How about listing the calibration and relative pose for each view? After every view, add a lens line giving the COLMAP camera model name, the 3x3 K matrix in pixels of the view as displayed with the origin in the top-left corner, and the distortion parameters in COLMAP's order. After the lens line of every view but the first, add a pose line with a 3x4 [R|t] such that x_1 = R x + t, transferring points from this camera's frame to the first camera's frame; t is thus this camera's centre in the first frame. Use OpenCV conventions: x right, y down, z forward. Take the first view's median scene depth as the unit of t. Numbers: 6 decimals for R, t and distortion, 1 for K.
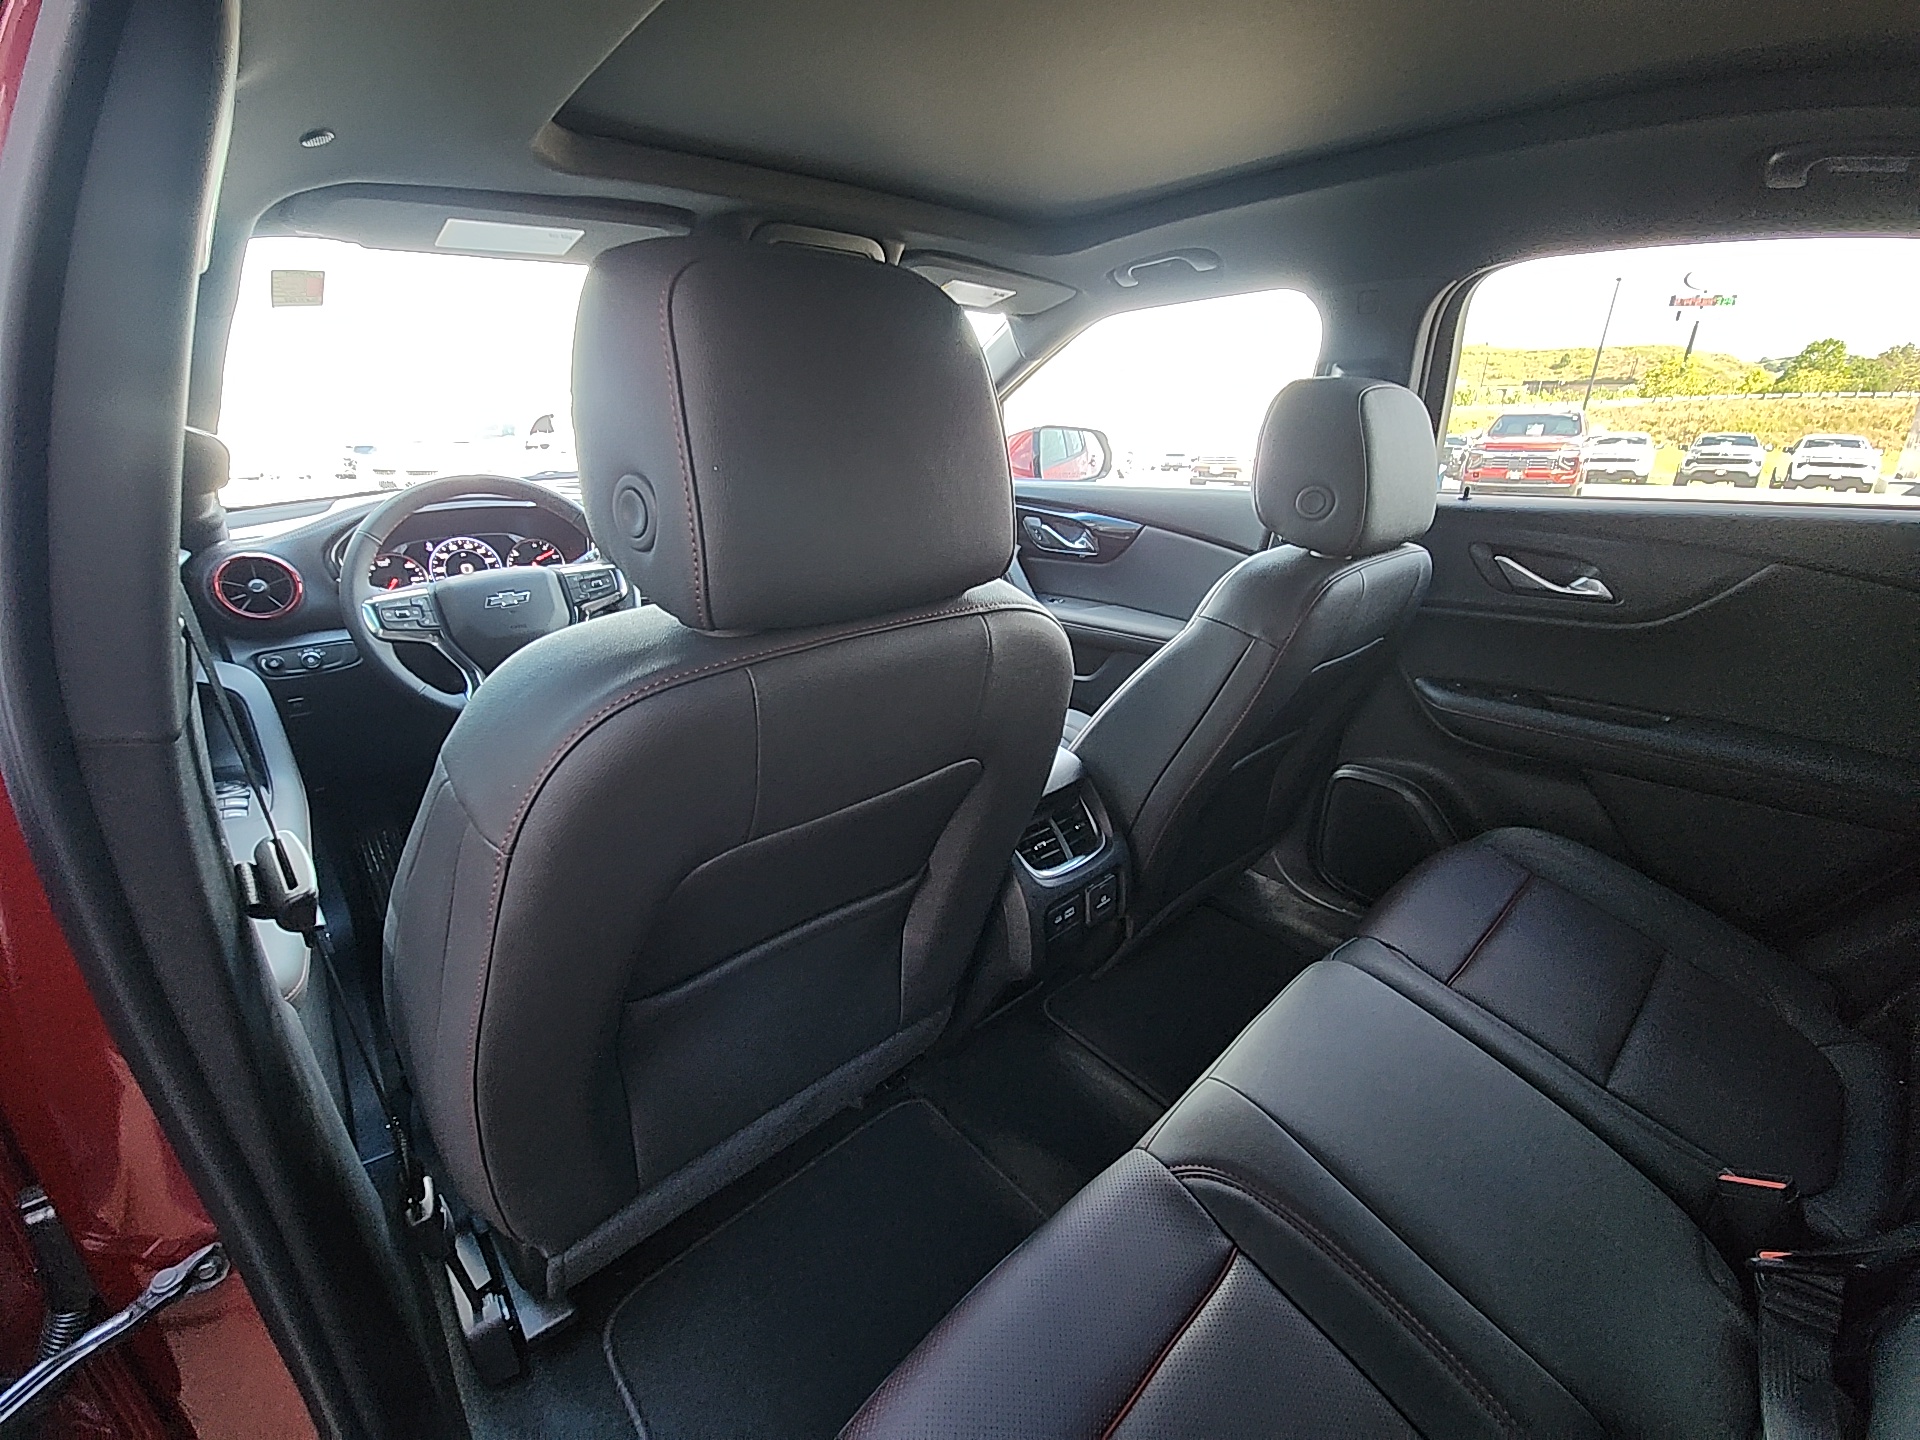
lens RADIAL K [[788.2, 0, 948.4], [0, 788.2, 702.9], [0, 0, 1]] dist [-0.000324, -0.000170]
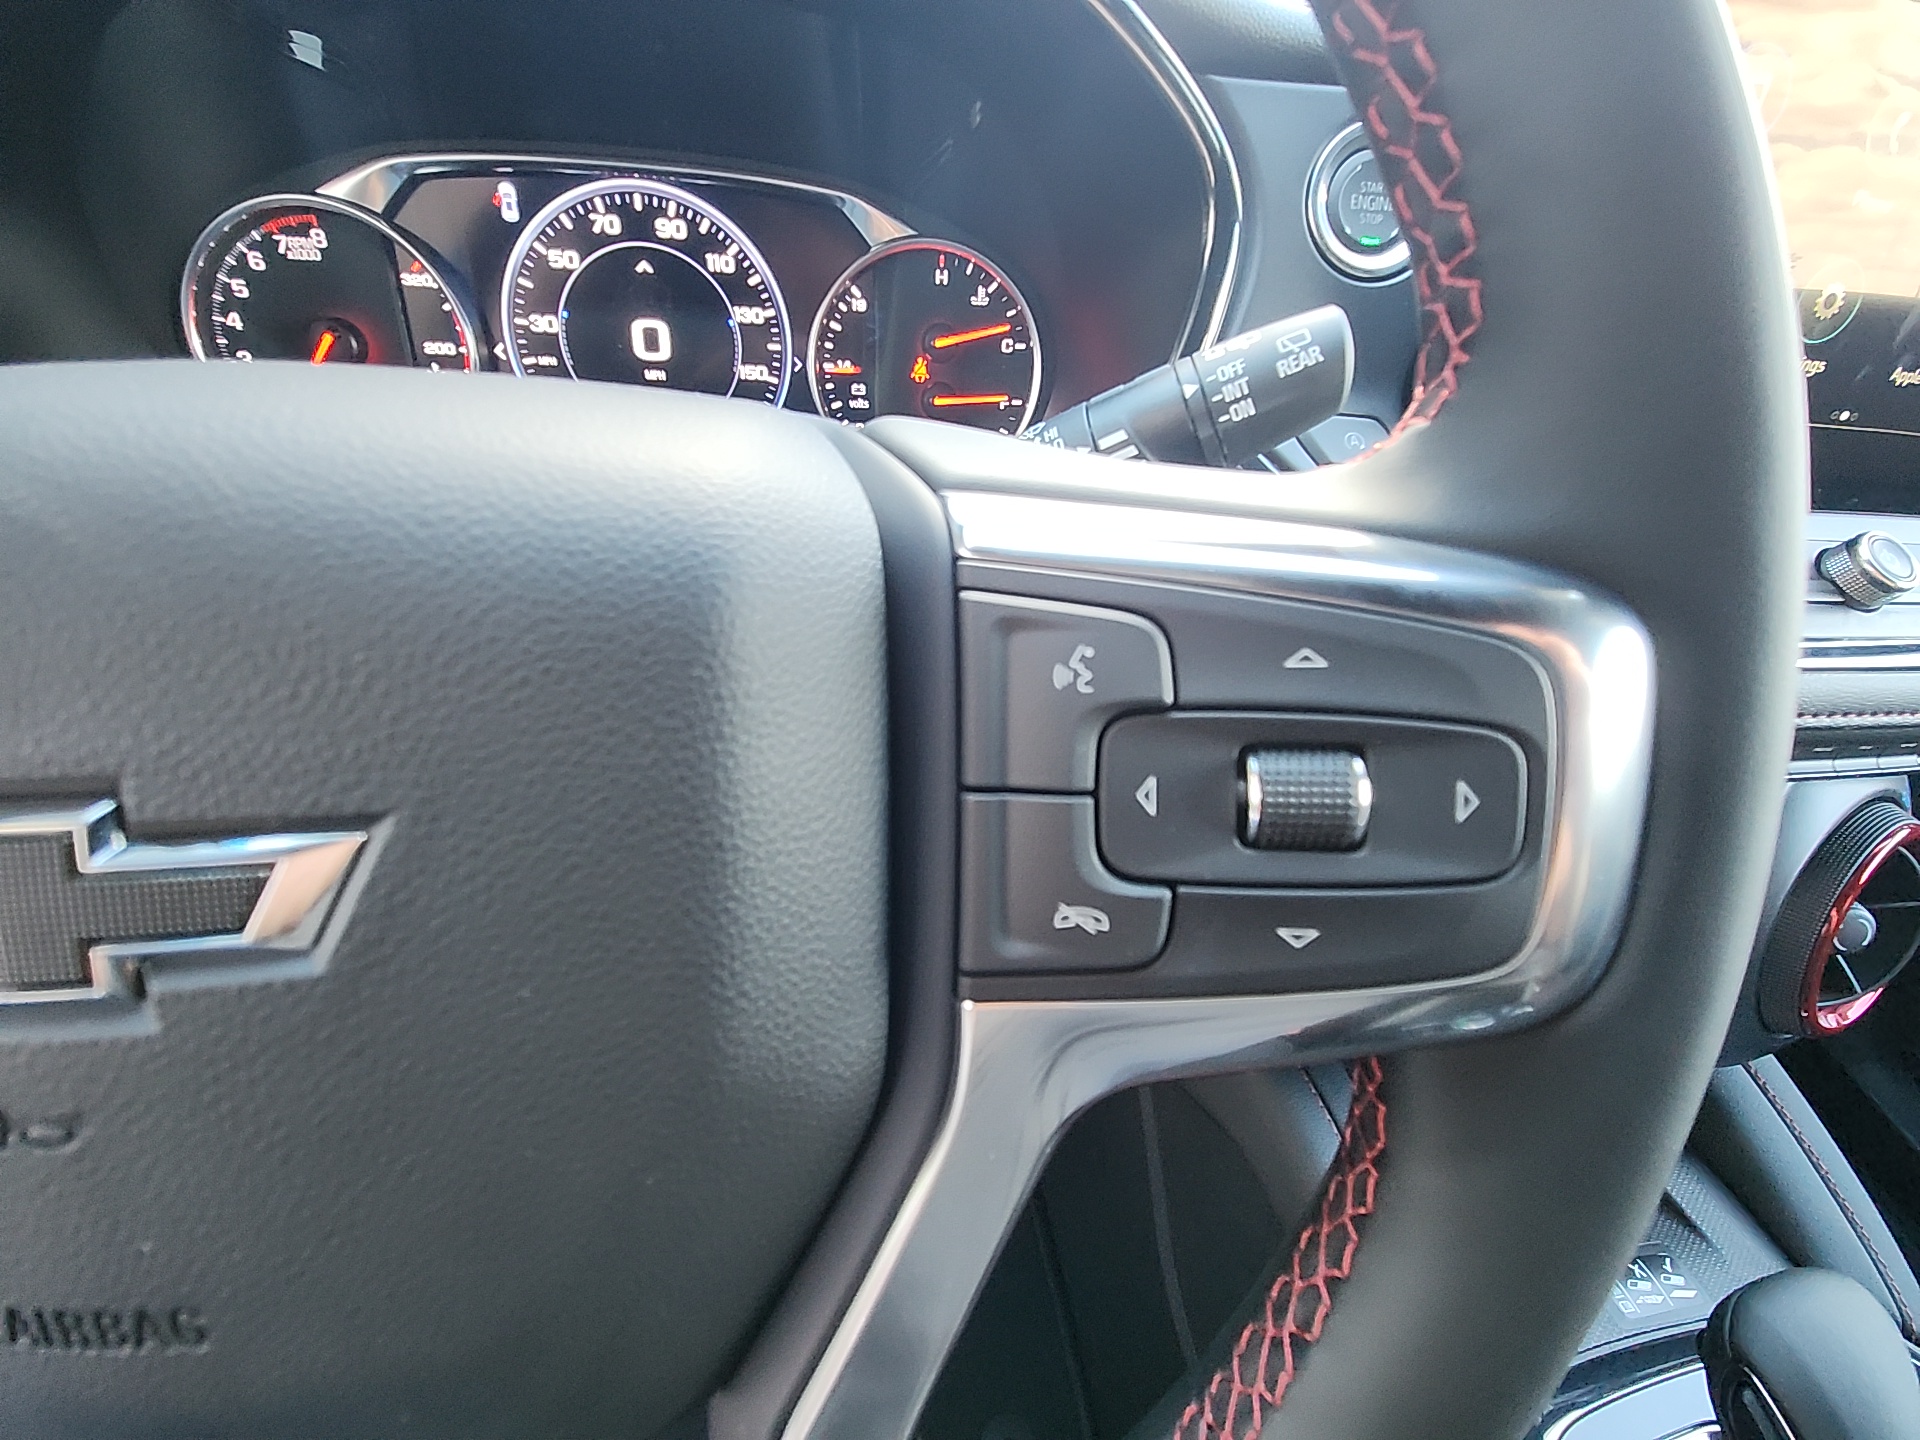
lens RADIAL K [[791.3, 0, 960.0], [0, 791.3, 720.0], [0, 0, 1]] dist [0.002769, -0.000068]
pose [[0.837399, 0.355119, -0.415516, -0.403681], [-0.257540, 0.926866, 0.273116, -0.154024], [0.482116, -0.121695, 0.867614, 0.834069]]
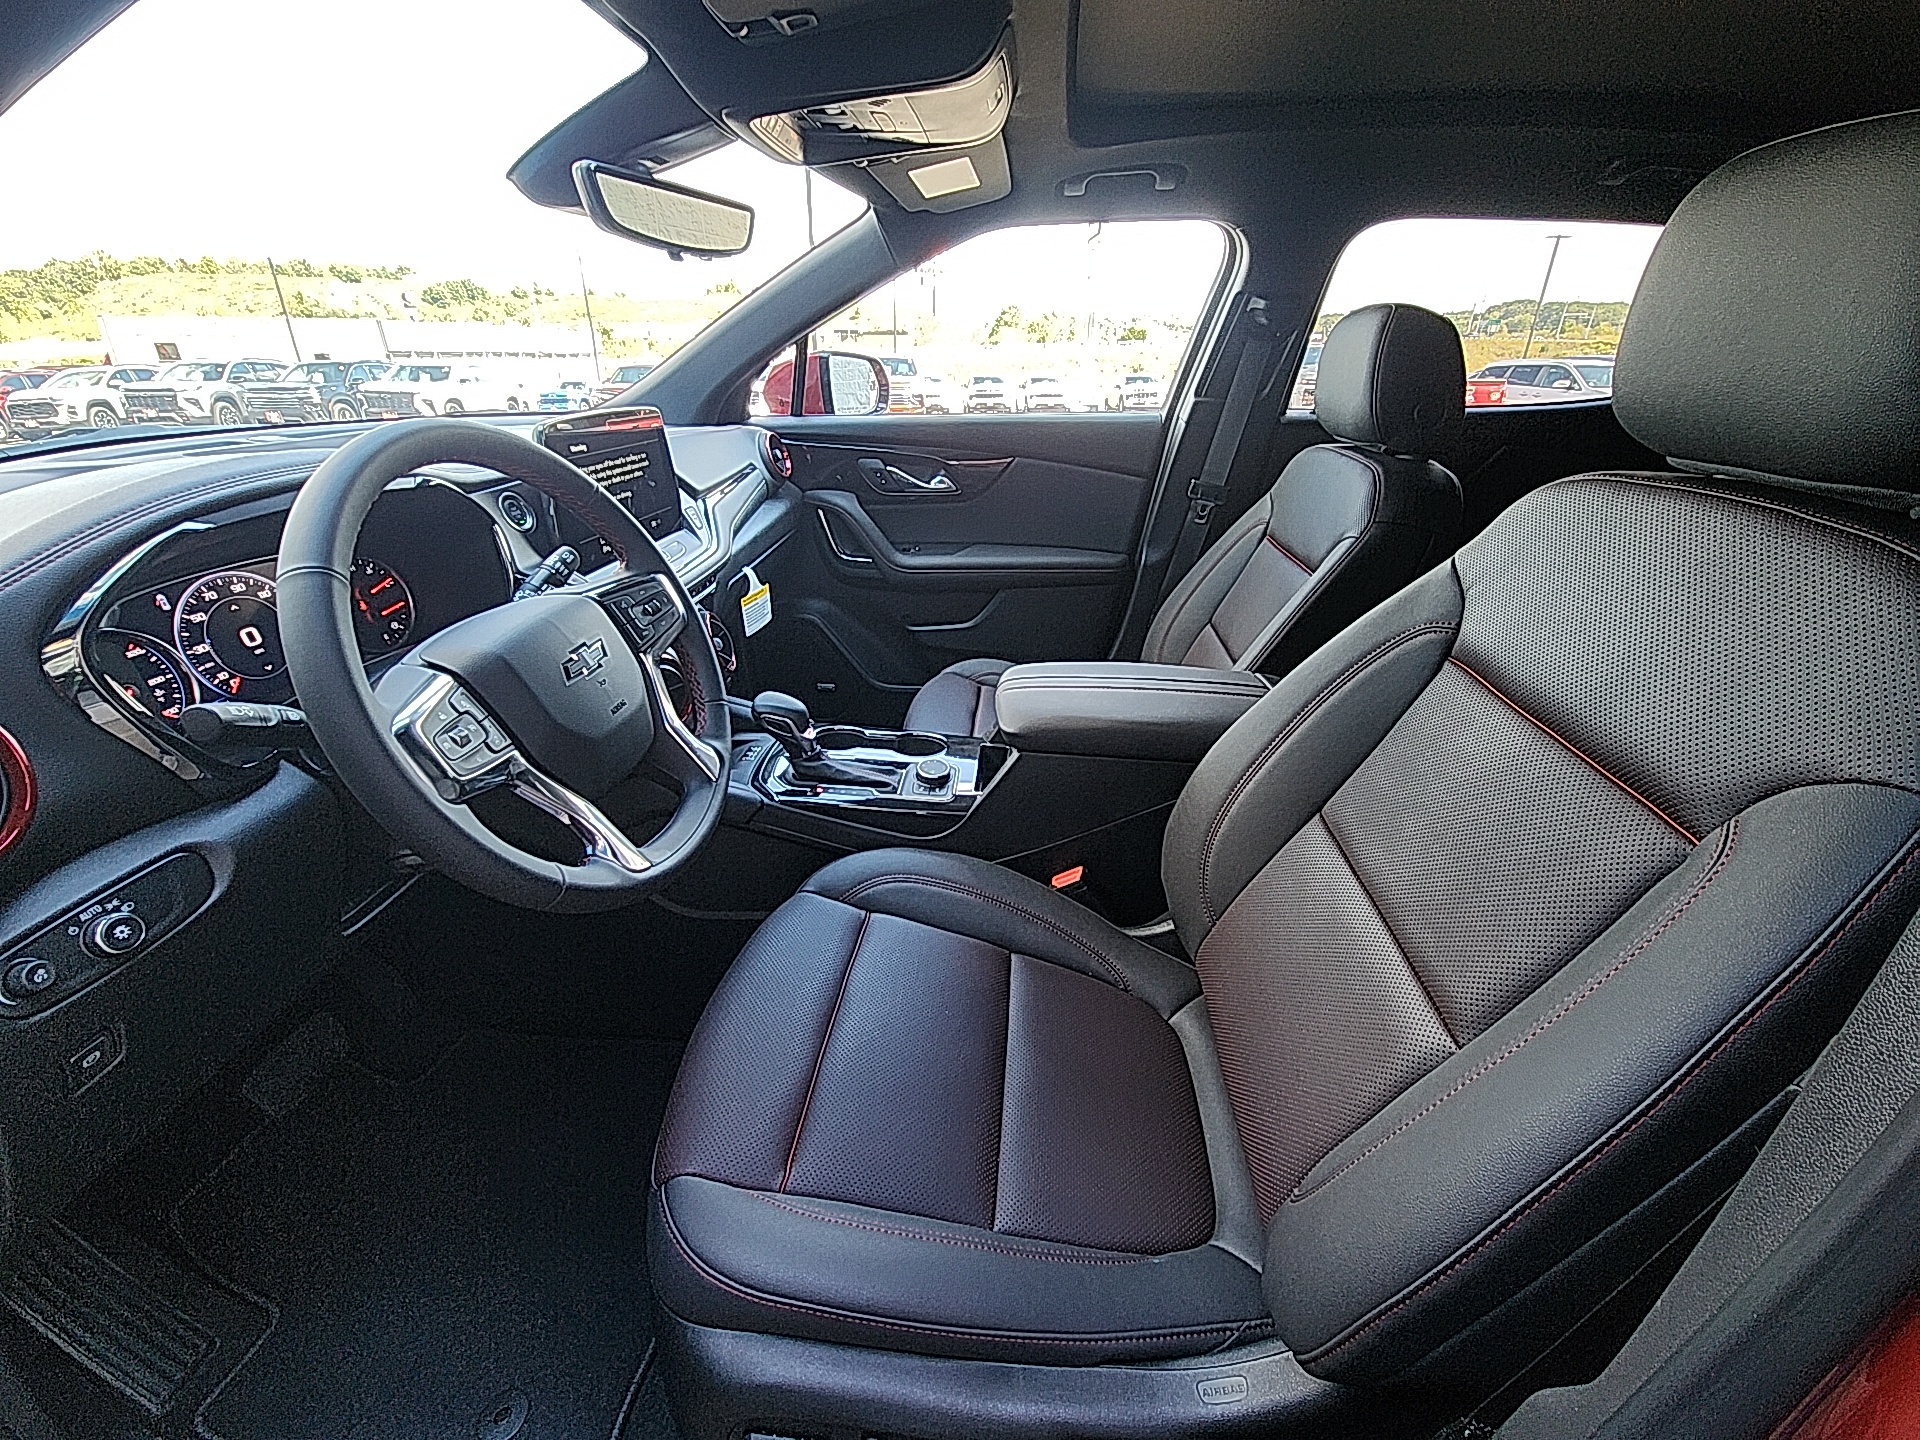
lens RADIAL K [[788.2, 0, 948.4], [0, 788.2, 702.9], [0, 0, 1]] dist [-0.000324, -0.000170]
pose [[0.734959, -0.263911, 0.624649, -0.611413], [0.224863, 0.963890, 0.142666, -0.105574], [-0.639743, 0.035607, 0.767763, 0.374992]]
